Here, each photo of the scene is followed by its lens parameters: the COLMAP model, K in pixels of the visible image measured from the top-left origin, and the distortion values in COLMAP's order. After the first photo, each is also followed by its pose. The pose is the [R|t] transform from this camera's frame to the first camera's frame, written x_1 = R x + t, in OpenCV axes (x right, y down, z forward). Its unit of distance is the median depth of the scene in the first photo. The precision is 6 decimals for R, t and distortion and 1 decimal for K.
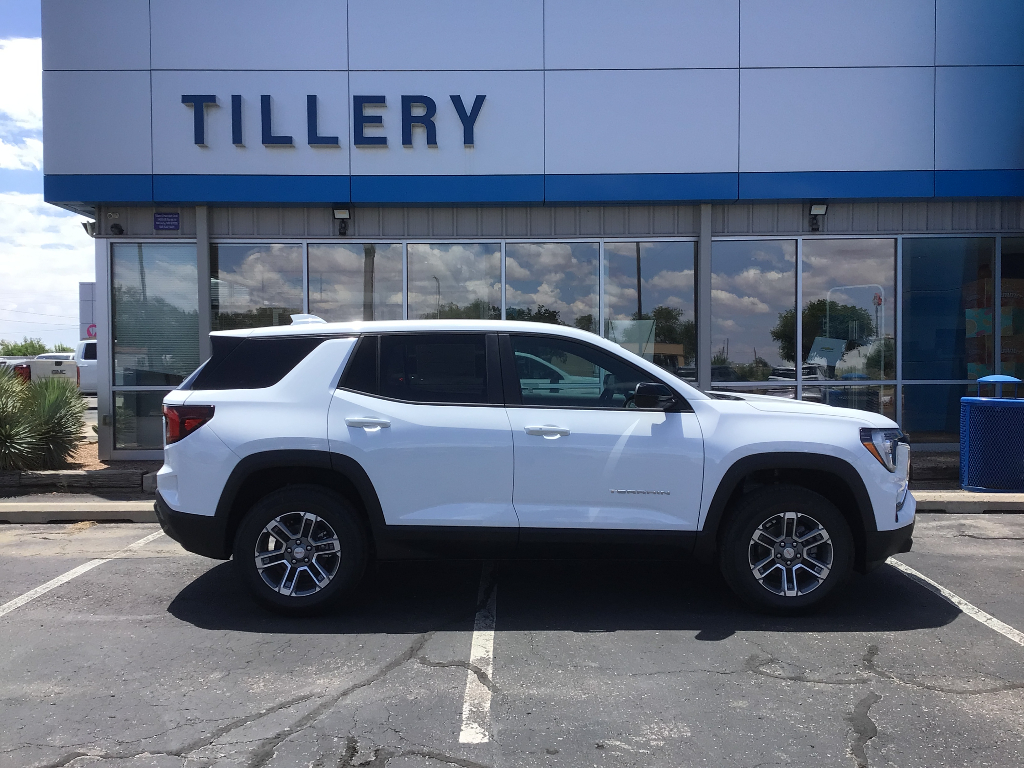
lens RADIAL K [[913.7, 0, 517.1], [0, 913.7, 379.2], [0, 0, 1]] dist [0.064777, -0.080000]
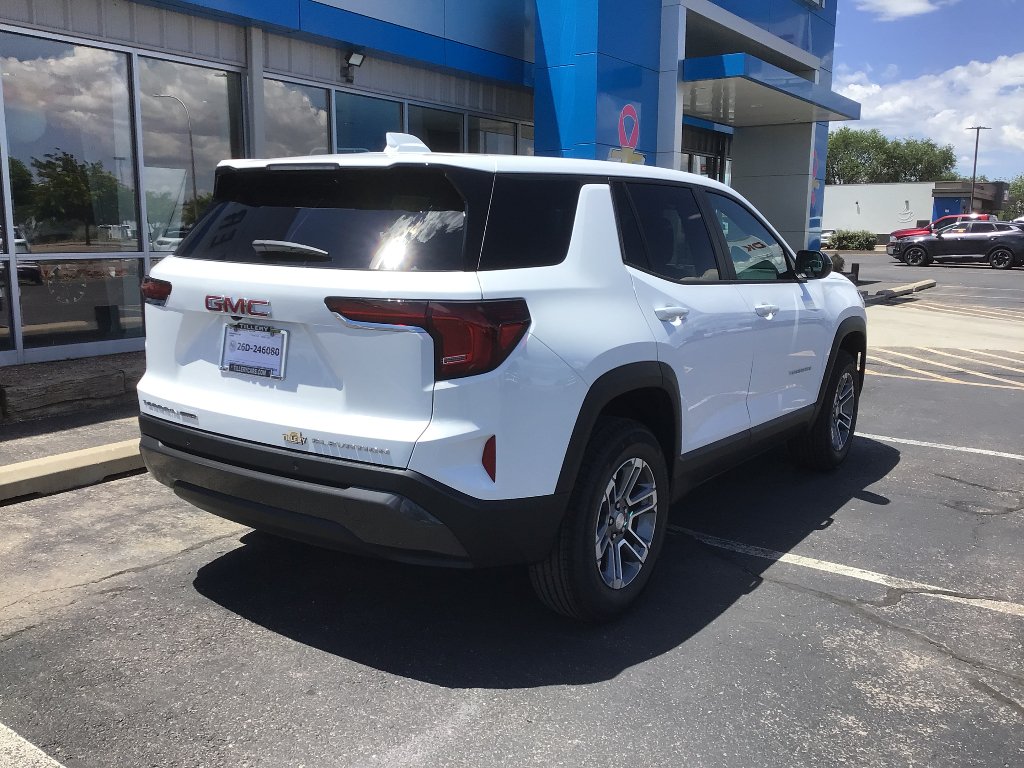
lens RADIAL K [[913.7, 0, 518.0], [0, 913.7, 389.4], [0, 0, 1]] dist [0.064777, -0.080000]
pose [[0.580640, -0.126447, 0.804281, -0.783281], [0.002041, 0.988089, 0.153872, -0.000808], [-0.814158, -0.087703, 0.573982, 0.700279]]
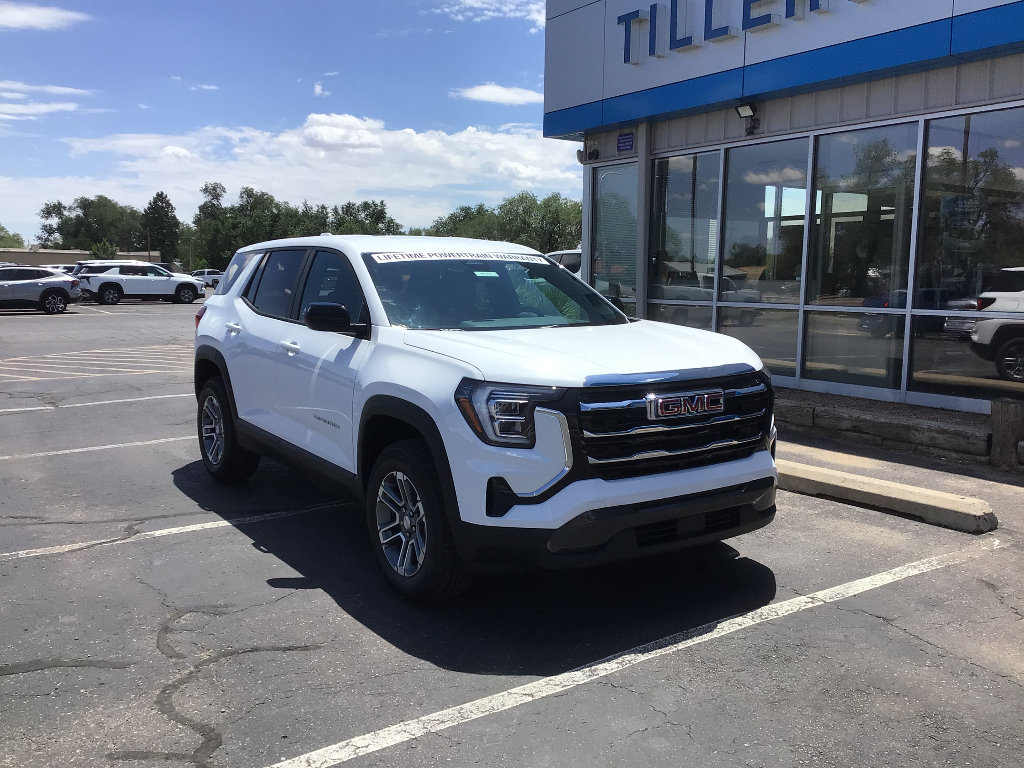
lens RADIAL K [[913.7, 0, 515.0], [0, 913.7, 388.2], [0, 0, 1]] dist [0.064777, -0.080000]
pose [[0.556480, 0.113384, -0.823088, 0.998762], [-0.027991, 0.992641, 0.117816, -0.023282], [0.830389, -0.042523, 0.555559, 0.650017]]
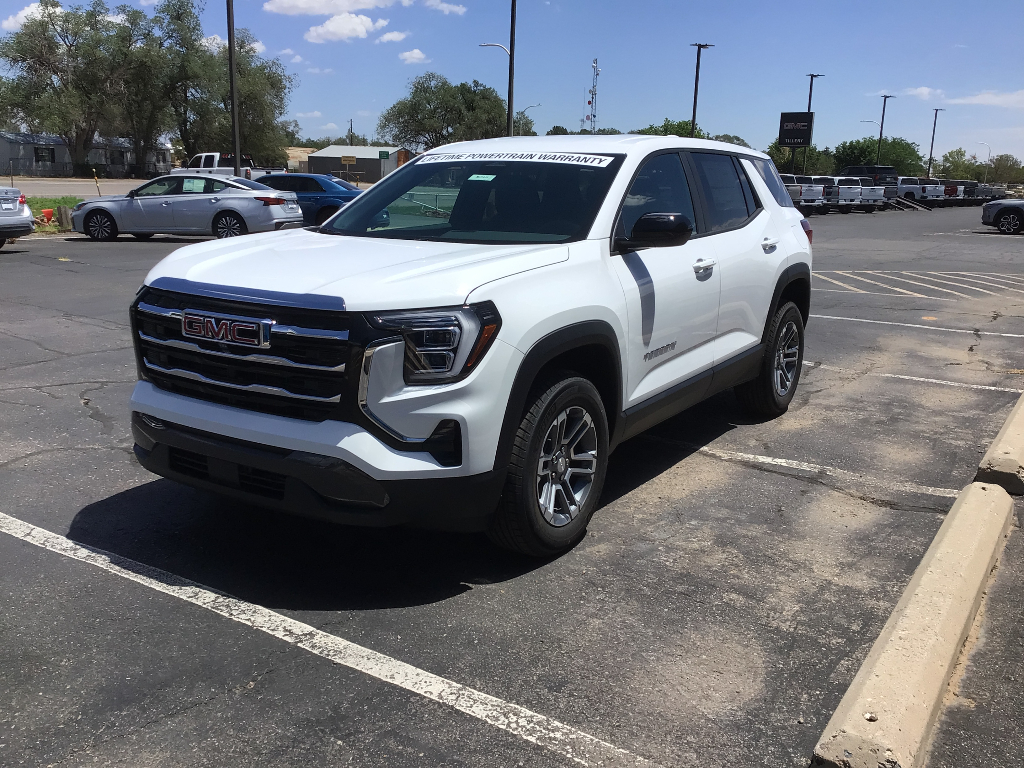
lens RADIAL K [[913.7, 0, 513.6], [0, 913.7, 384.5], [0, 0, 1]] dist [0.064777, -0.080000]
pose [[-0.560227, 0.175855, -0.809457, 0.865919], [-0.038069, 0.970706, 0.237234, -0.044878], [0.827464, 0.163721, -0.537121, 1.691215]]
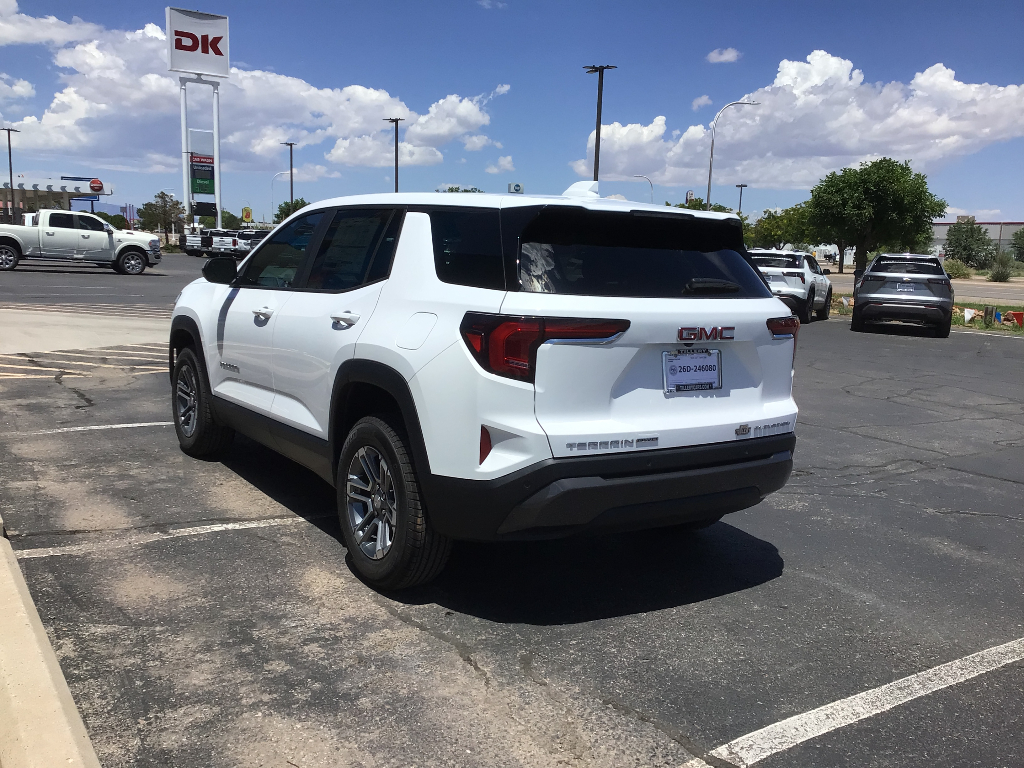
lens RADIAL K [[913.7, 0, 504.6], [0, 913.7, 388.5], [0, 0, 1]] dist [0.064777, -0.080000]
pose [[-0.547099, -0.139298, 0.825396, -0.903962], [-0.011780, 0.987240, 0.158804, -0.030648], [-0.836985, 0.077158, -0.541759, 1.660184]]
